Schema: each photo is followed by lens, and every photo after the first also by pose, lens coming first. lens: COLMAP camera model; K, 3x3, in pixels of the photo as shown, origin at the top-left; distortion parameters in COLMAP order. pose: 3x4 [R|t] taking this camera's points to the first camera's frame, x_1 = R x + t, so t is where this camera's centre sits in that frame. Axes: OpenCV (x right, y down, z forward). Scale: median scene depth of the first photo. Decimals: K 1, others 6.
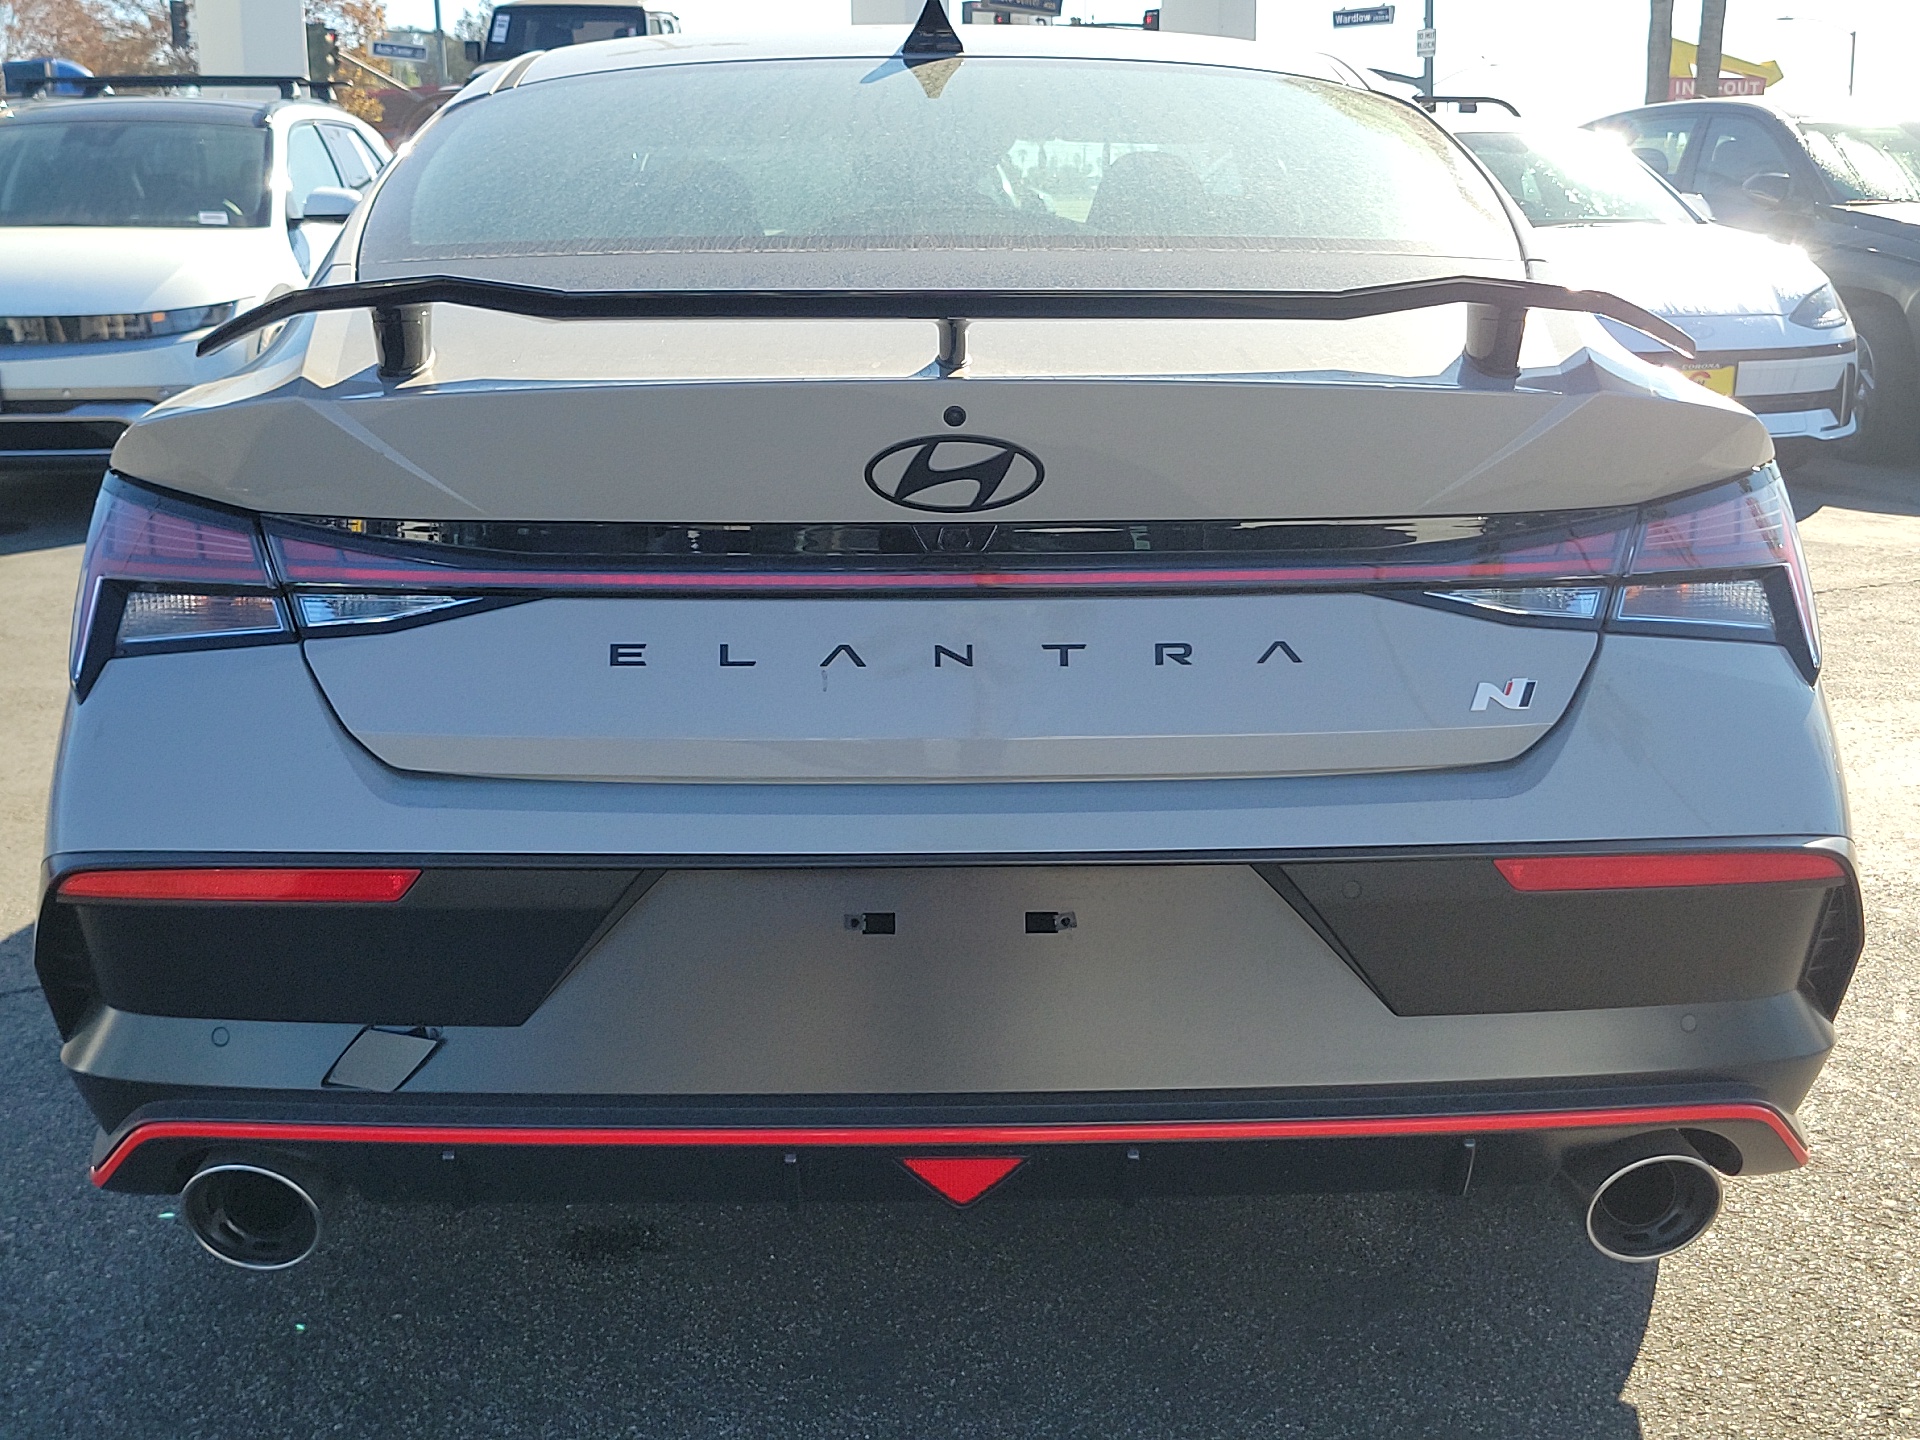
lens RADIAL K [[1622.2, 0, 946.4], [0, 1622.2, 751.2], [0, 0, 1]] dist [0.023162, -0.004606]
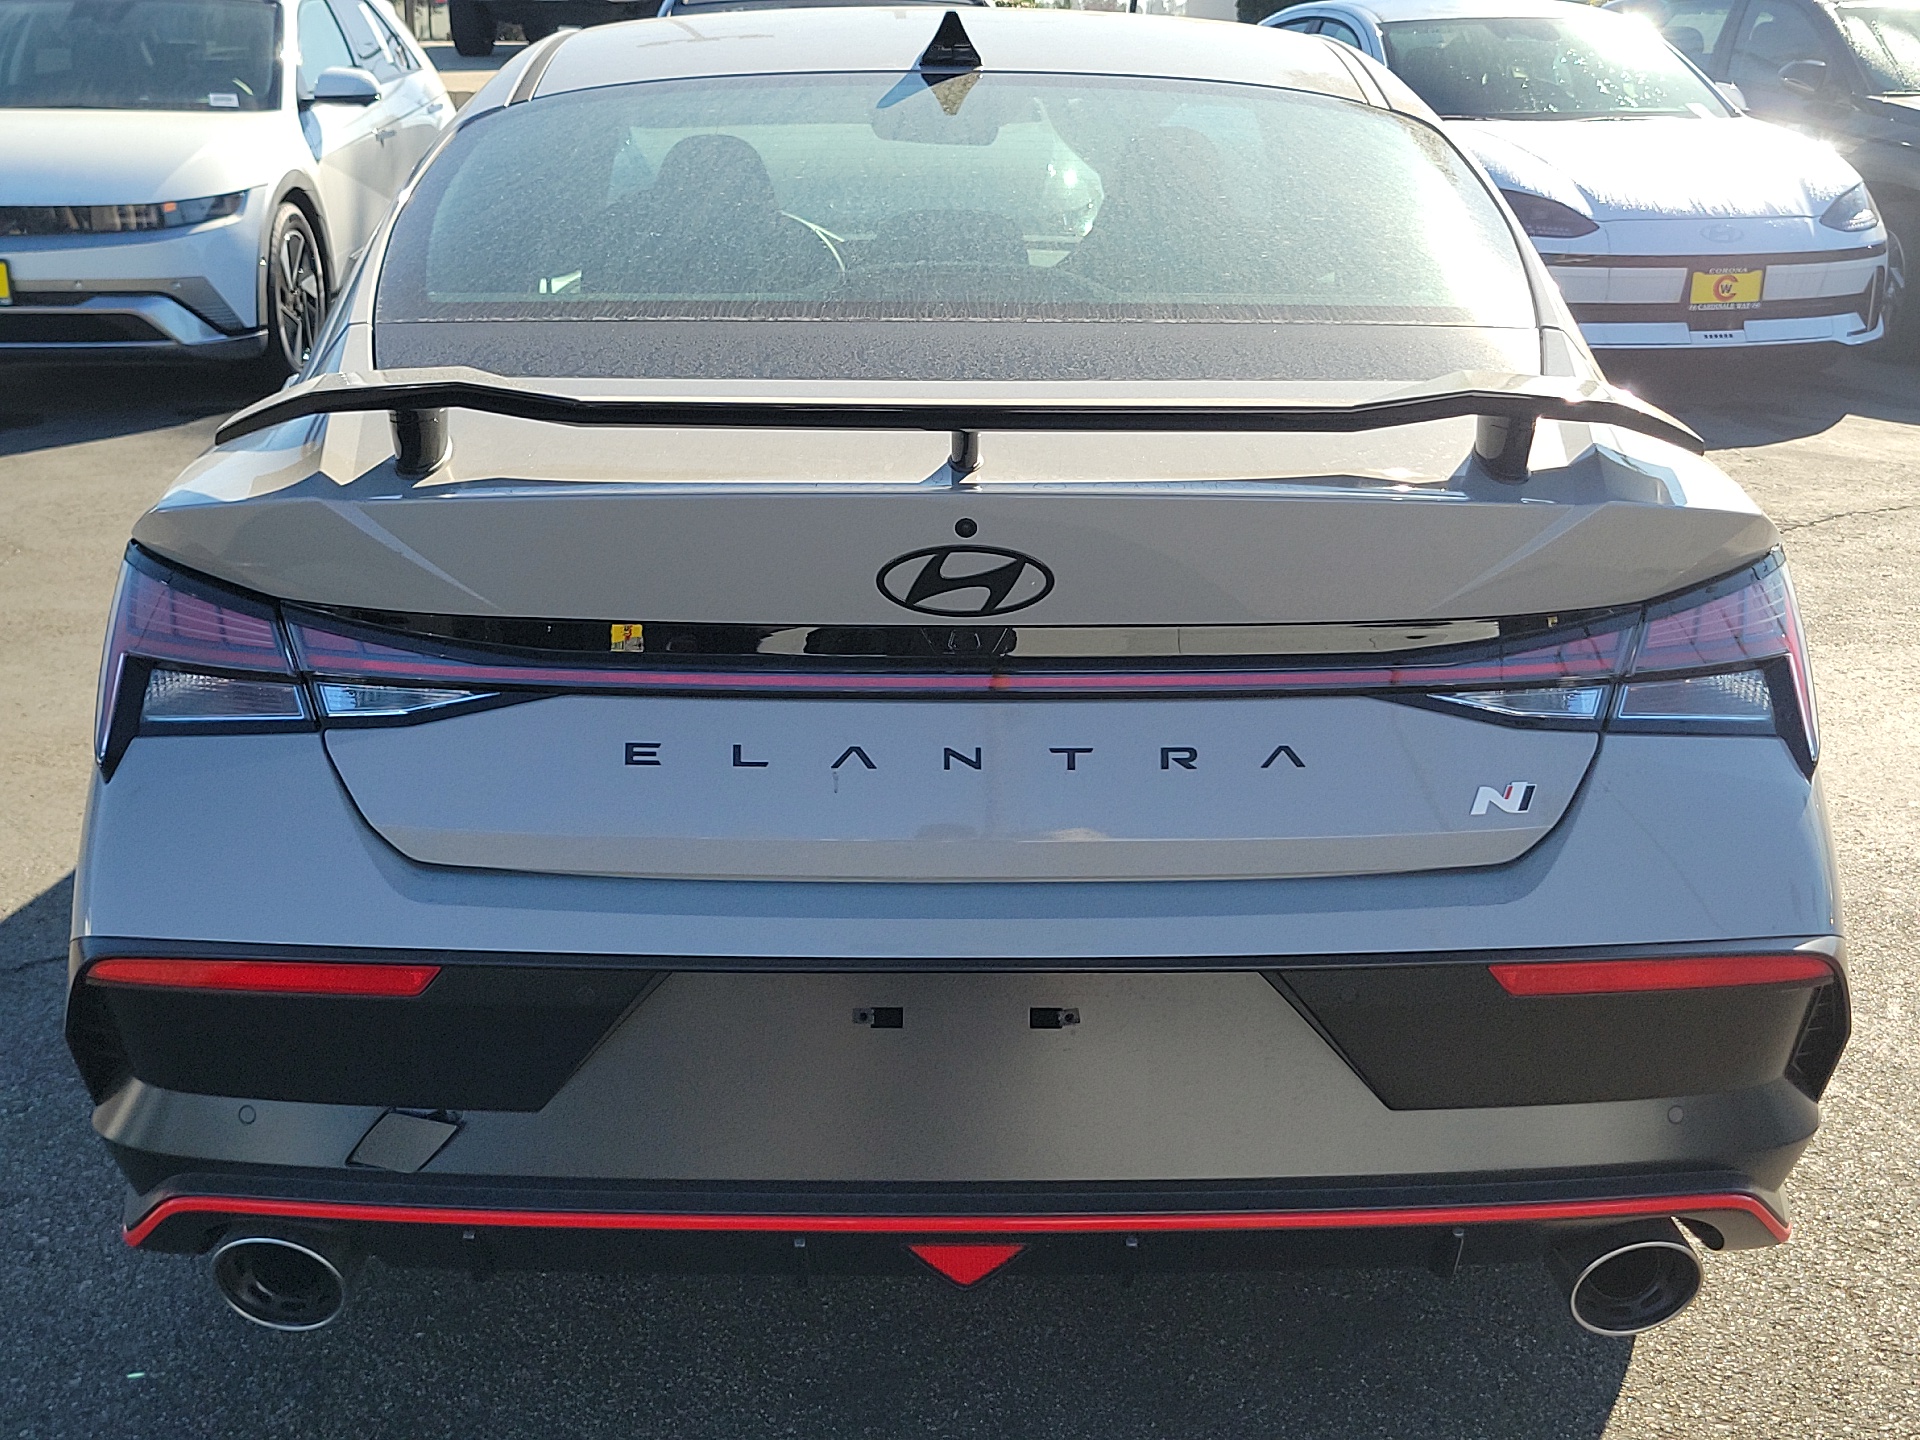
lens RADIAL K [[1614.1, 0, 953.5], [0, 1614.1, 744.1], [0, 0, 1]] dist [0.024736, -0.006079]
pose [[0.999940, 0.010274, -0.003752, 0.002426], [-0.010069, 0.998644, 0.051078, -0.115916], [0.004272, -0.051037, 0.998688, -0.010062]]
